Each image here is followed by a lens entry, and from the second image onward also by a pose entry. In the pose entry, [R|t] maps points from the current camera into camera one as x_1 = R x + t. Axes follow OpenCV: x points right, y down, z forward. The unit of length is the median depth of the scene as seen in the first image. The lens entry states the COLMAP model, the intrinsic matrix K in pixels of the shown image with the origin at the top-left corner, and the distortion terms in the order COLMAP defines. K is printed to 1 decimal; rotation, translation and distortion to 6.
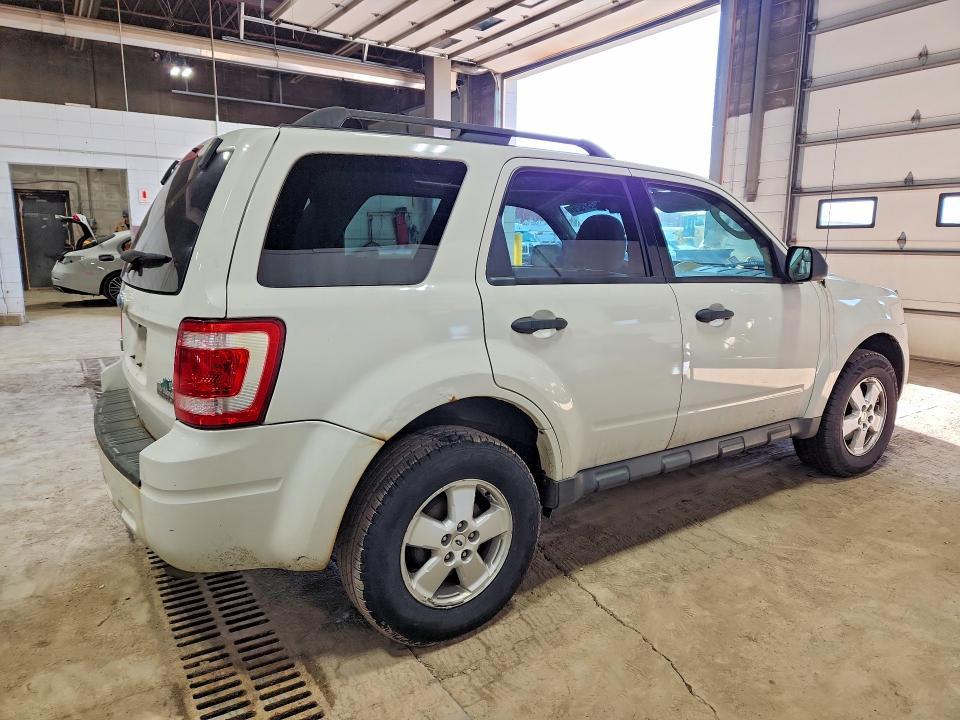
lens RADIAL K [[665.9, 0, 483.0], [0, 665.9, 354.1], [0, 0, 1]] dist [0.032450, -0.024777]
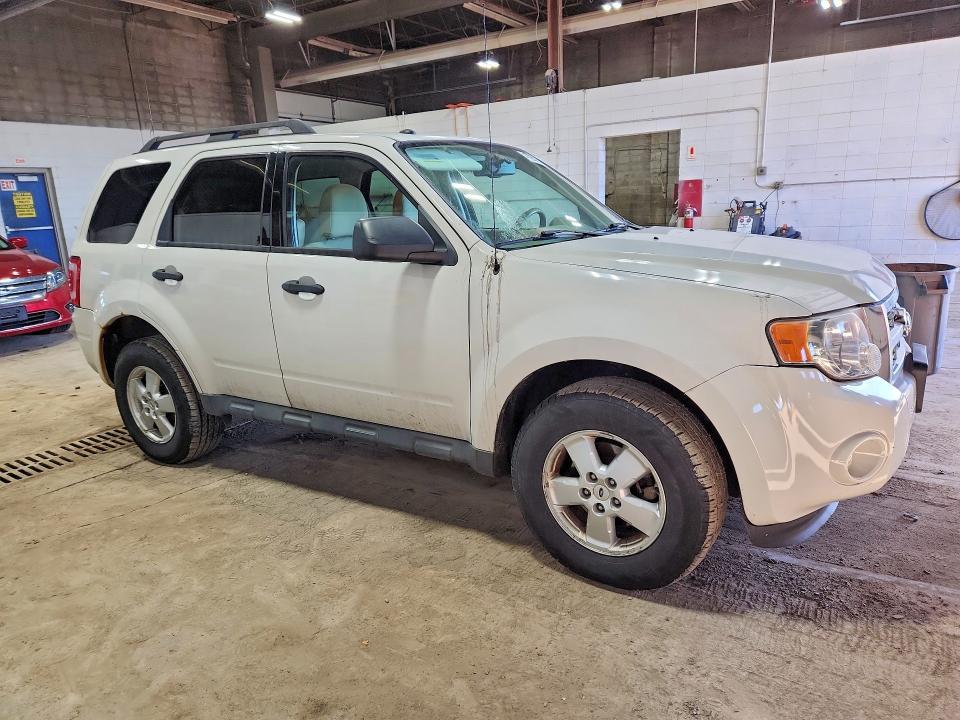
lens RADIAL K [[665.9, 0, 487.5], [0, 665.9, 365.2], [0, 0, 1]] dist [0.032450, -0.024777]
pose [[0.383272, 0.202305, -0.901208, 1.413639], [-0.110359, 0.978758, 0.172780, -0.152981], [0.917019, 0.033235, 0.397457, 0.889150]]
